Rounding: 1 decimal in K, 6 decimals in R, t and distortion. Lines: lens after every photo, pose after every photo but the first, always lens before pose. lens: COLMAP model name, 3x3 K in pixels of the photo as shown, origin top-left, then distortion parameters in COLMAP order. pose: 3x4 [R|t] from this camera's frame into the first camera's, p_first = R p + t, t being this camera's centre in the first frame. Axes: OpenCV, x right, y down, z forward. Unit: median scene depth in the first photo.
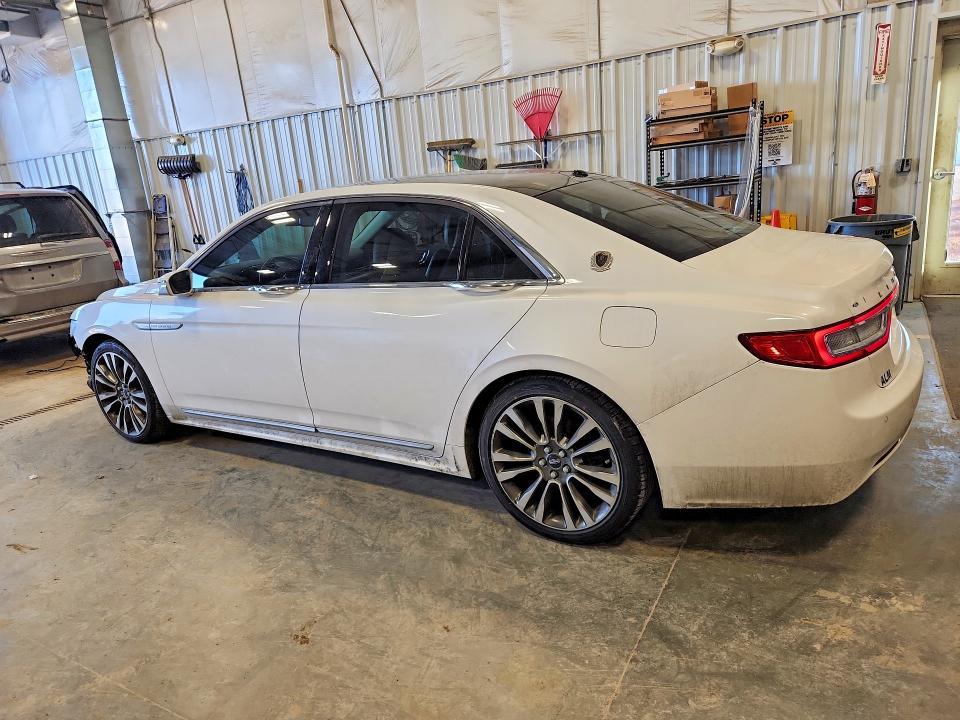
lens RADIAL K [[658.0, 0, 482.1], [0, 658.0, 362.5], [0, 0, 1]] dist [0.050754, -0.023453]
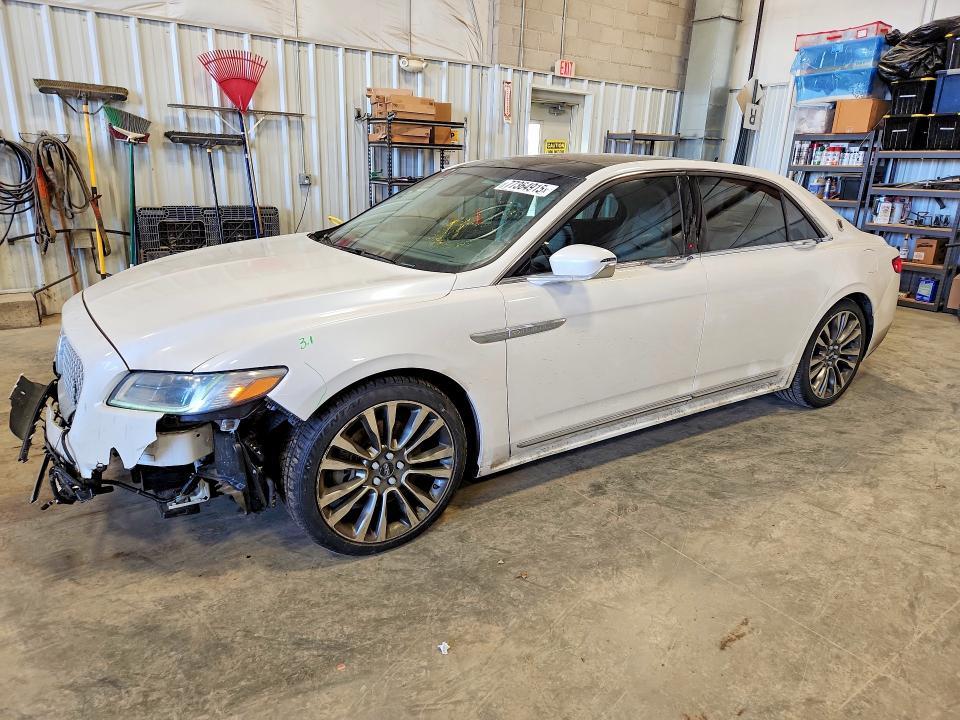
lens RADIAL K [[658.0, 0, 505.3], [0, 658.0, 356.0], [0, 0, 1]] dist [0.050754, -0.023453]
pose [[0.379028, -0.158669, 0.911681, -1.044675], [0.186599, 0.978058, 0.092643, -0.085212], [-0.906377, 0.135004, 0.400319, 0.694146]]
